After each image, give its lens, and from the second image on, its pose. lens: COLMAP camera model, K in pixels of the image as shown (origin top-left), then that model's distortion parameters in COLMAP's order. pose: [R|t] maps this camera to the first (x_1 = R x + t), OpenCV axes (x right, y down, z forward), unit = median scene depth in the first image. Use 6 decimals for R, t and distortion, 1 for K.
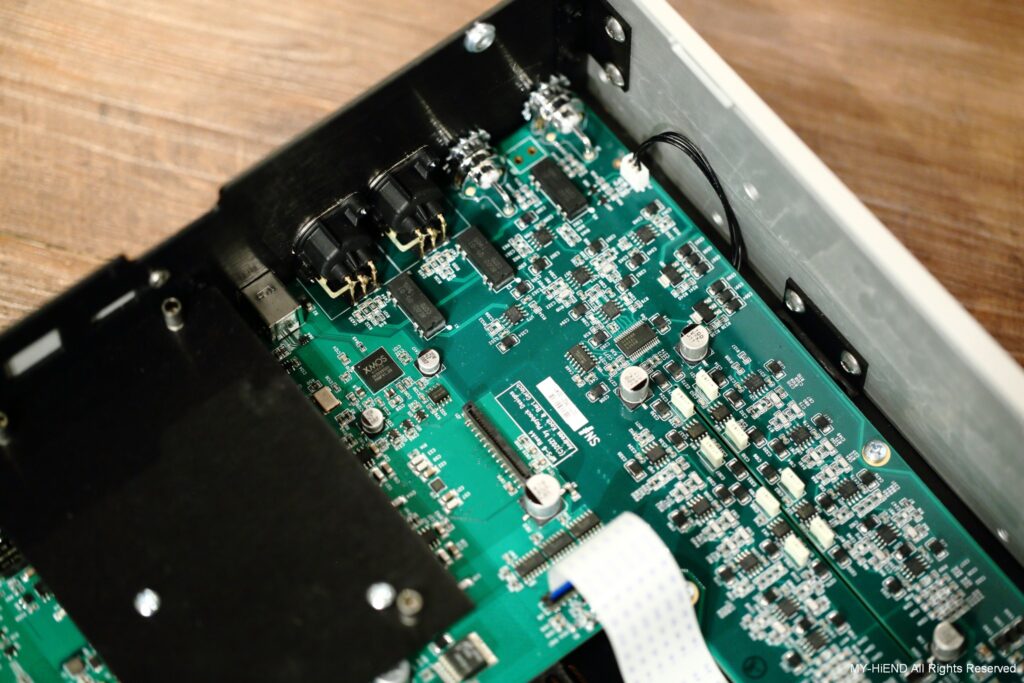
lens RADIAL K [[3578.3, 0, 512.0], [0, 3578.3, 341.5], [0, 0, 1]] dist [-0.200675, -1.861873]
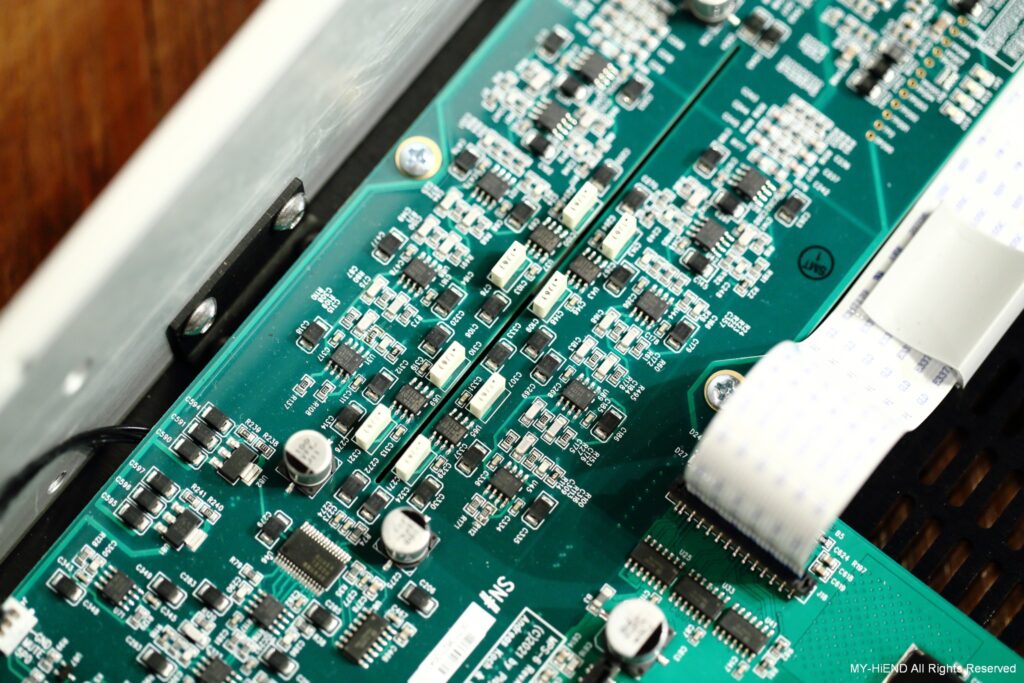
lens RADIAL K [[3578.3, 0, 512.0], [0, 3578.3, 341.5], [0, 0, 1]] dist [-0.200675, -1.861873]
pose [[-0.251625, -0.917837, 0.307017, -0.126328], [0.862077, -0.068371, 0.502145, -0.274395], [-0.439896, 0.391025, 0.808450, 0.490869]]
